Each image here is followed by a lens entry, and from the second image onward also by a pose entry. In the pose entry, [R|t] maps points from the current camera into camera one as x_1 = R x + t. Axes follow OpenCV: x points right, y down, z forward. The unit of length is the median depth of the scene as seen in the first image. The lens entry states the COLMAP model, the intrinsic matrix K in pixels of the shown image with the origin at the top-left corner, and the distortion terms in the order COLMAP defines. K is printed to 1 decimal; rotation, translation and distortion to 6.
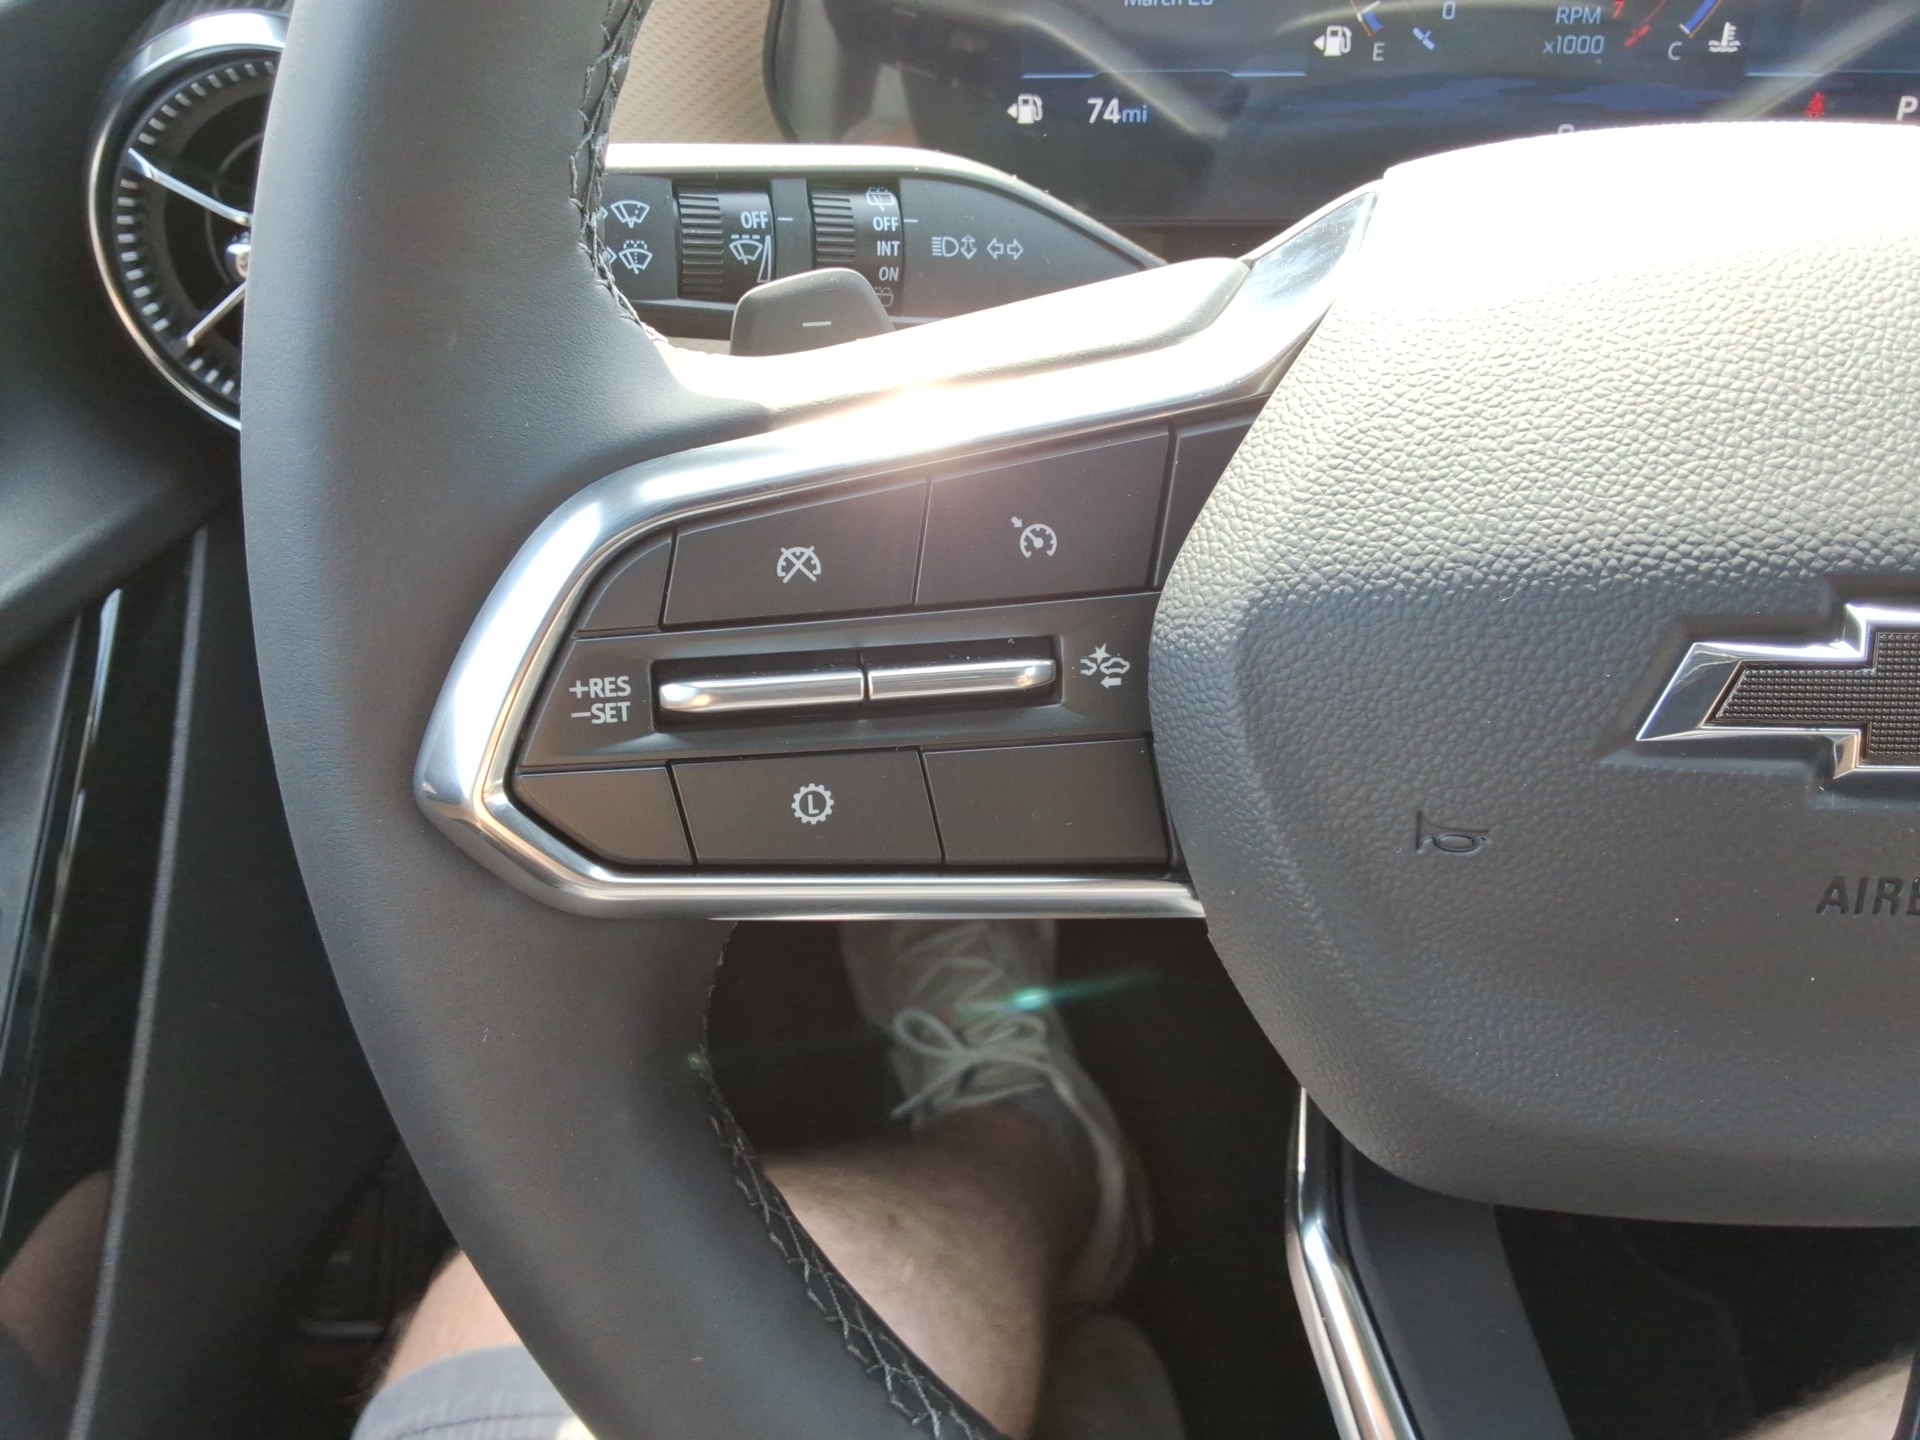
lens RADIAL K [[1546.3, 0, 980.6], [0, 1546.3, 710.5], [0, 0, 1]] dist [0.100075, -0.161338]
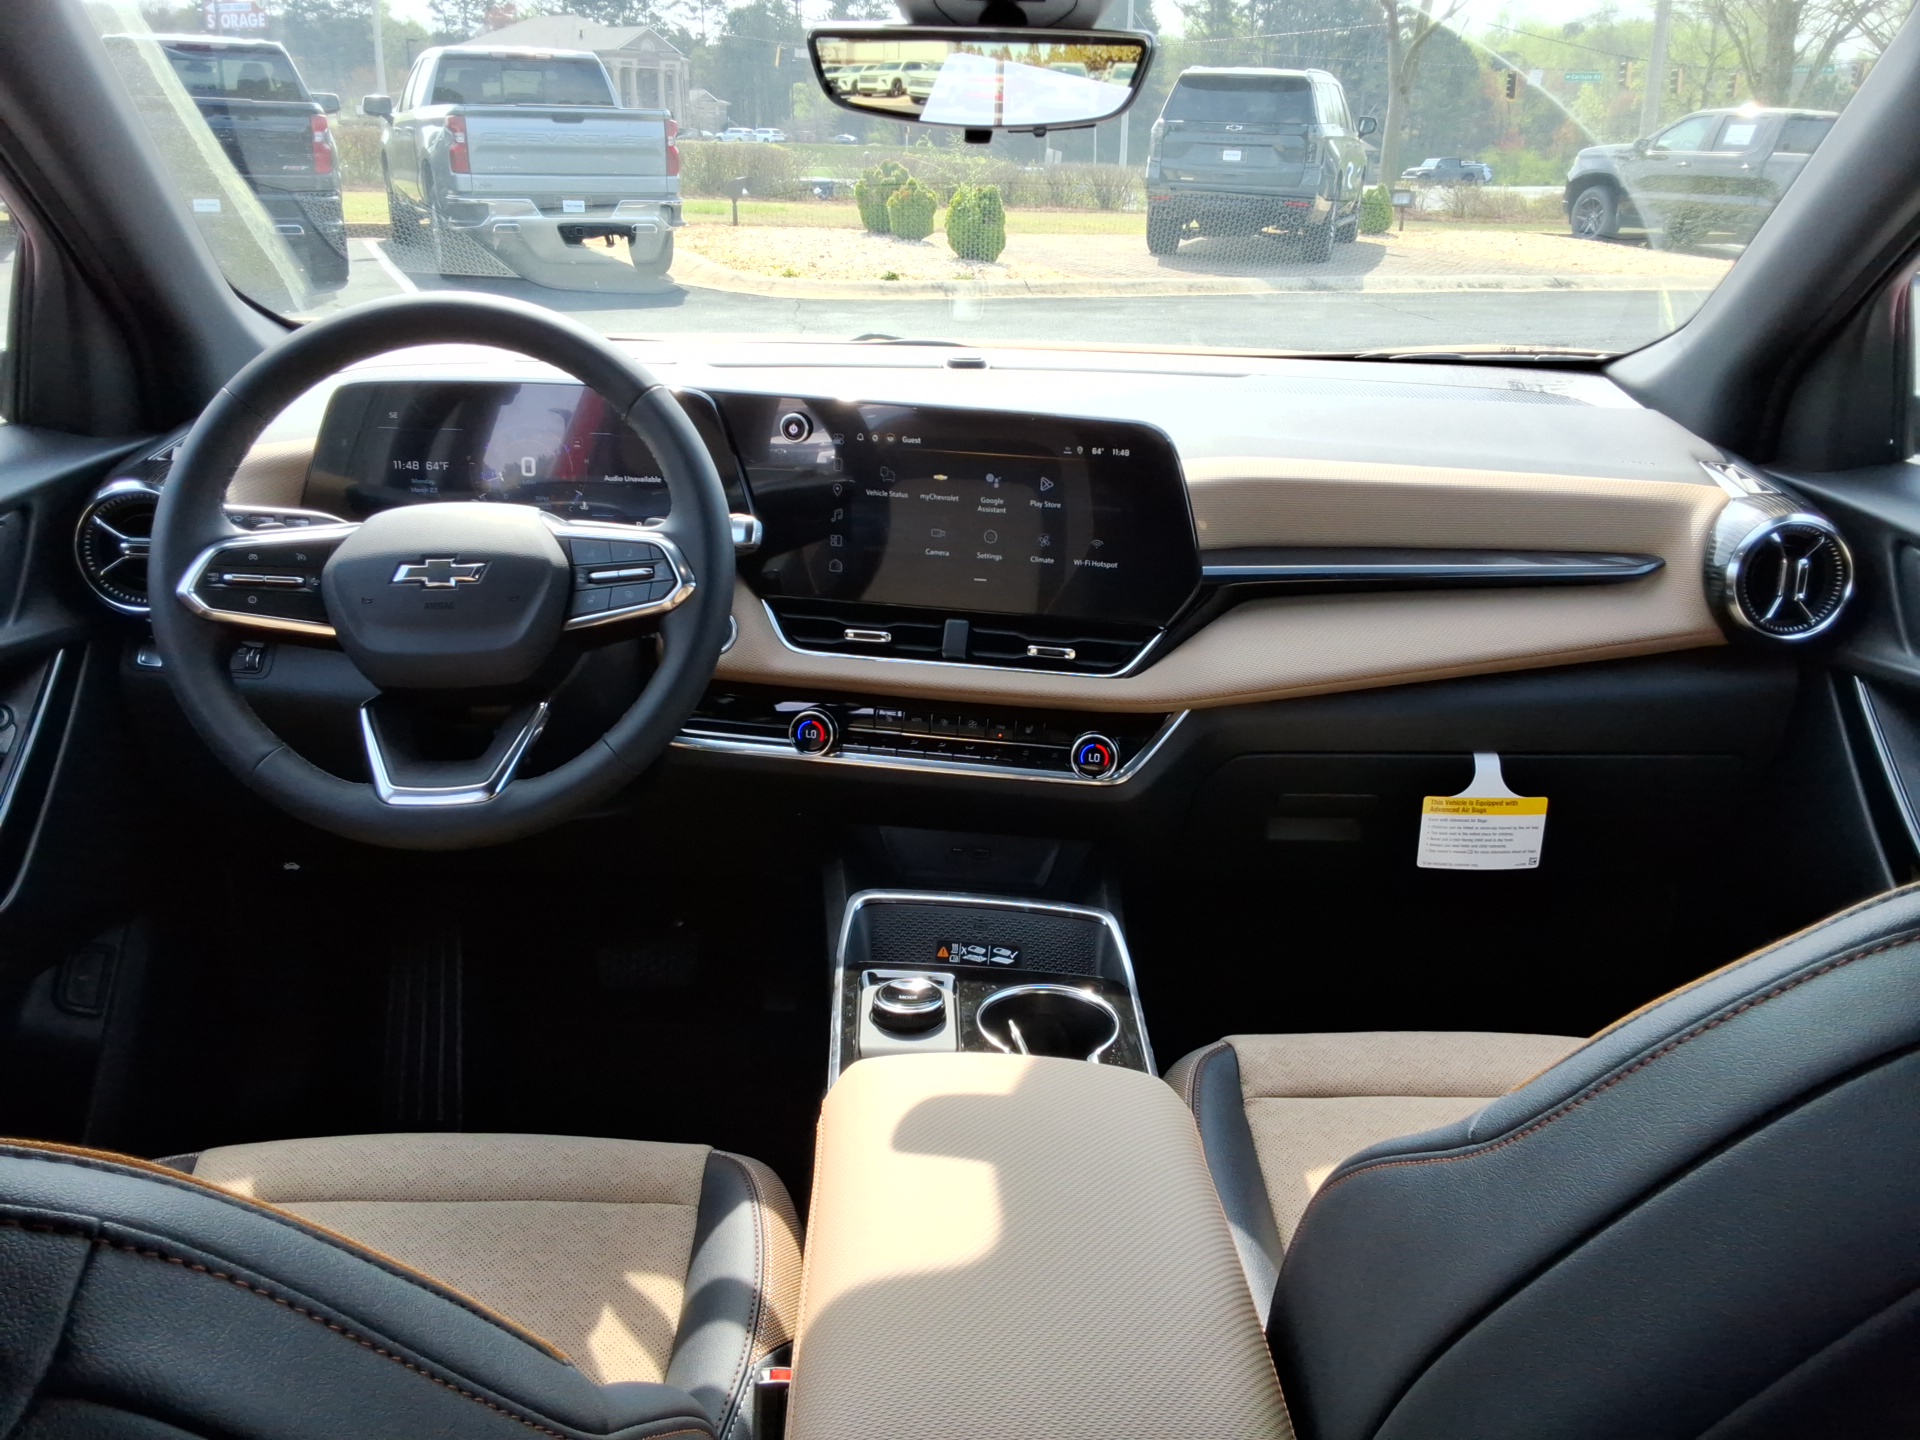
lens RADIAL K [[1546.3, 0, 992.0], [0, 1546.3, 697.5], [0, 0, 1]] dist [0.100075, -0.161338]
pose [[0.986044, 0.011060, 0.166118, 1.275535], [0.046511, 0.939762, -0.338650, 1.958678], [-0.159857, 0.341650, 0.926132, -3.643489]]
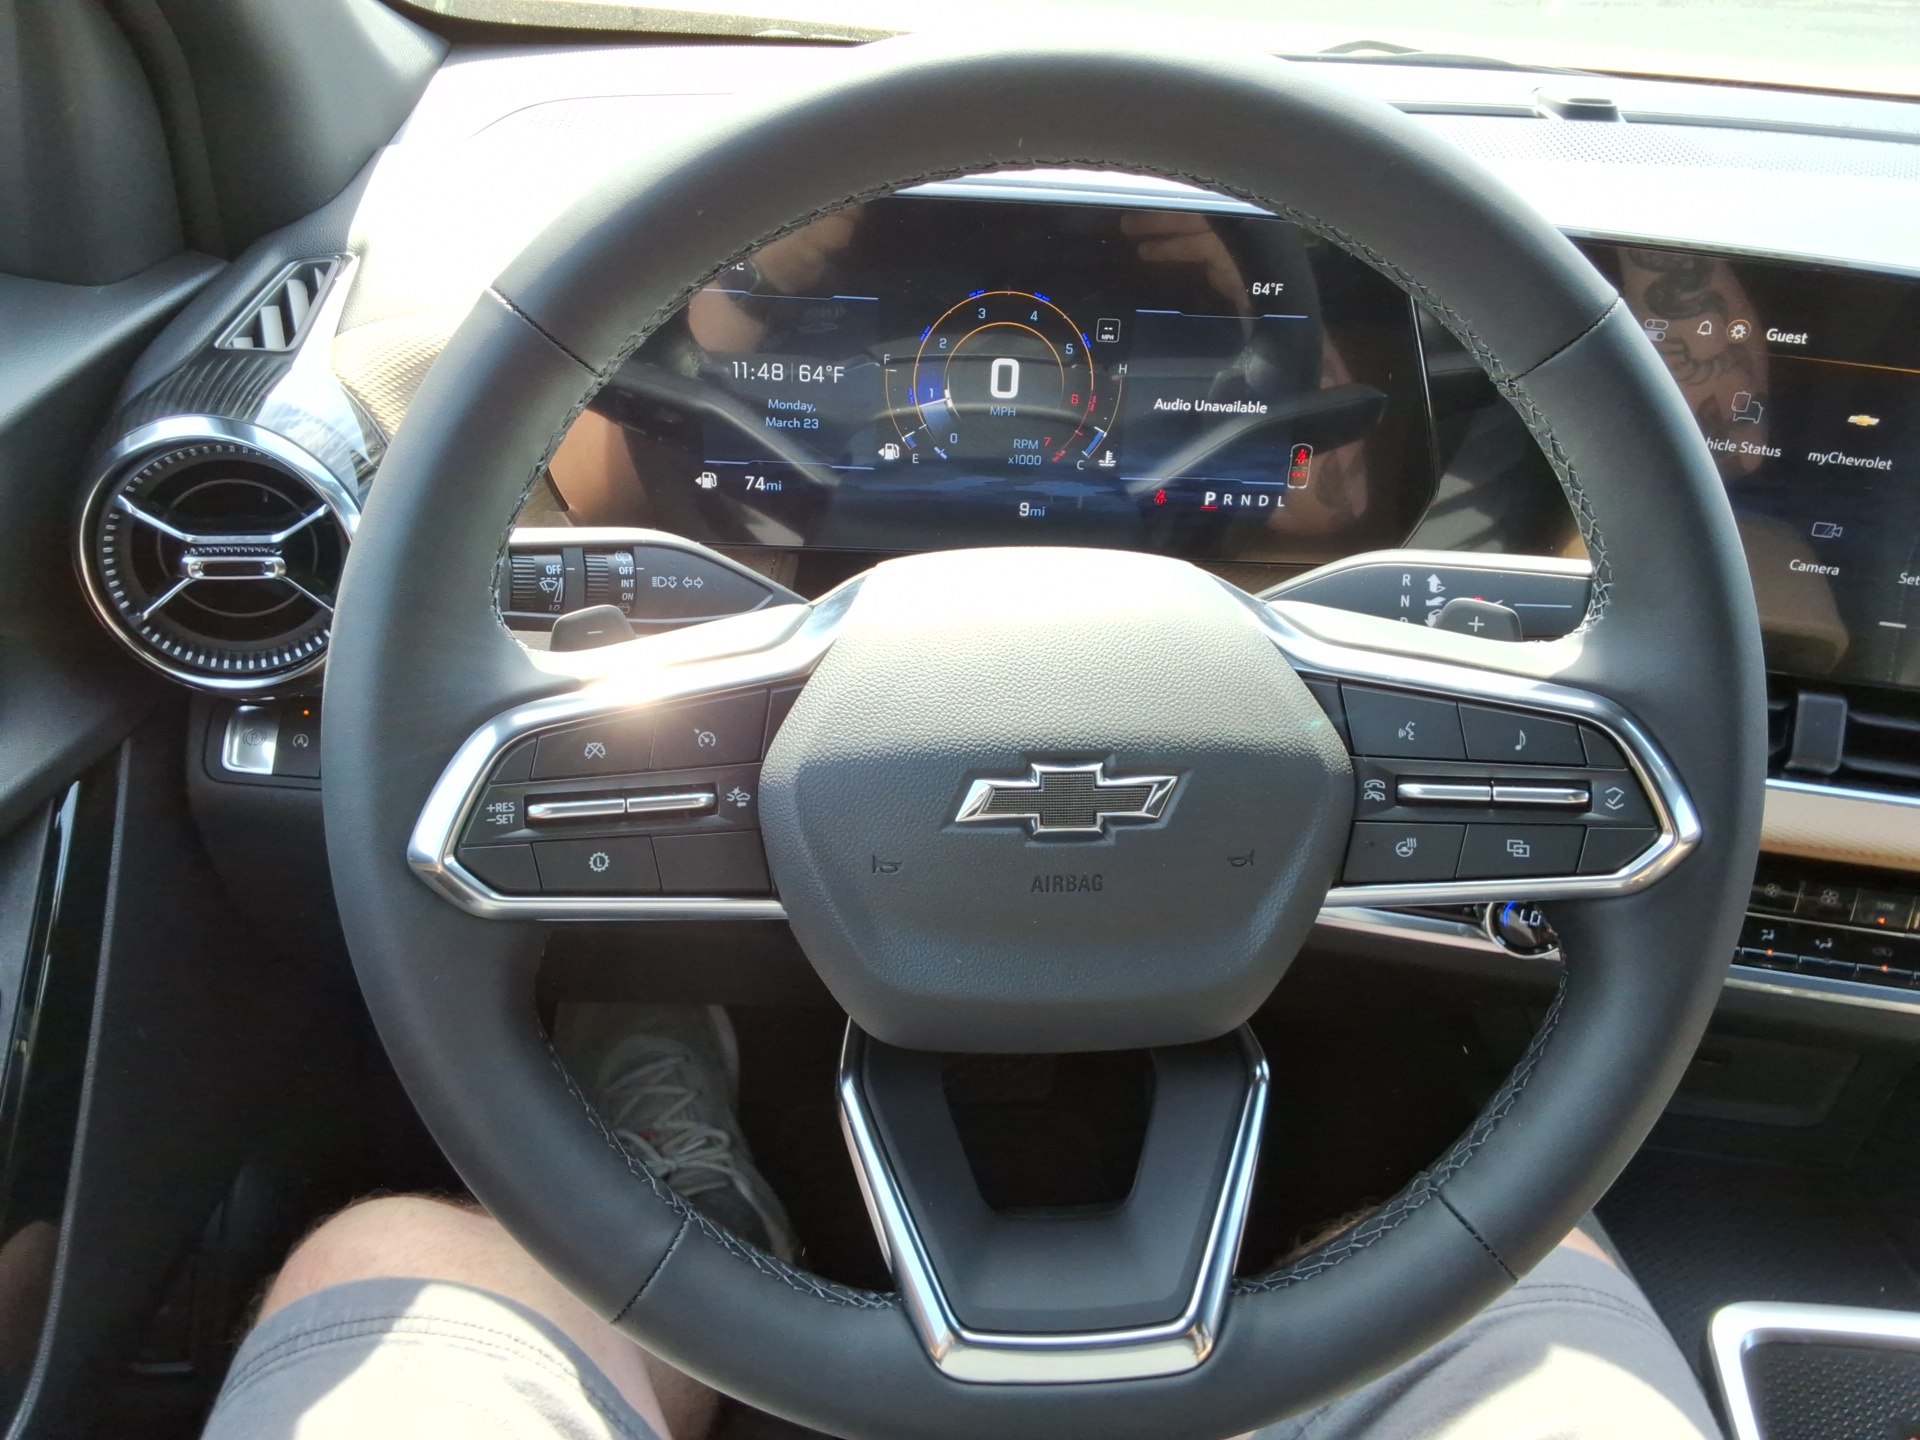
lens RADIAL K [[1546.3, 0, 968.5], [0, 1546.3, 709.8], [0, 0, 1]] dist [0.100075, -0.161338]
pose [[0.982607, 0.000376, 0.185694, -0.005351], [0.024434, 0.991042, -0.131300, 0.121061], [-0.184080, 0.133553, 0.973796, -1.002103]]
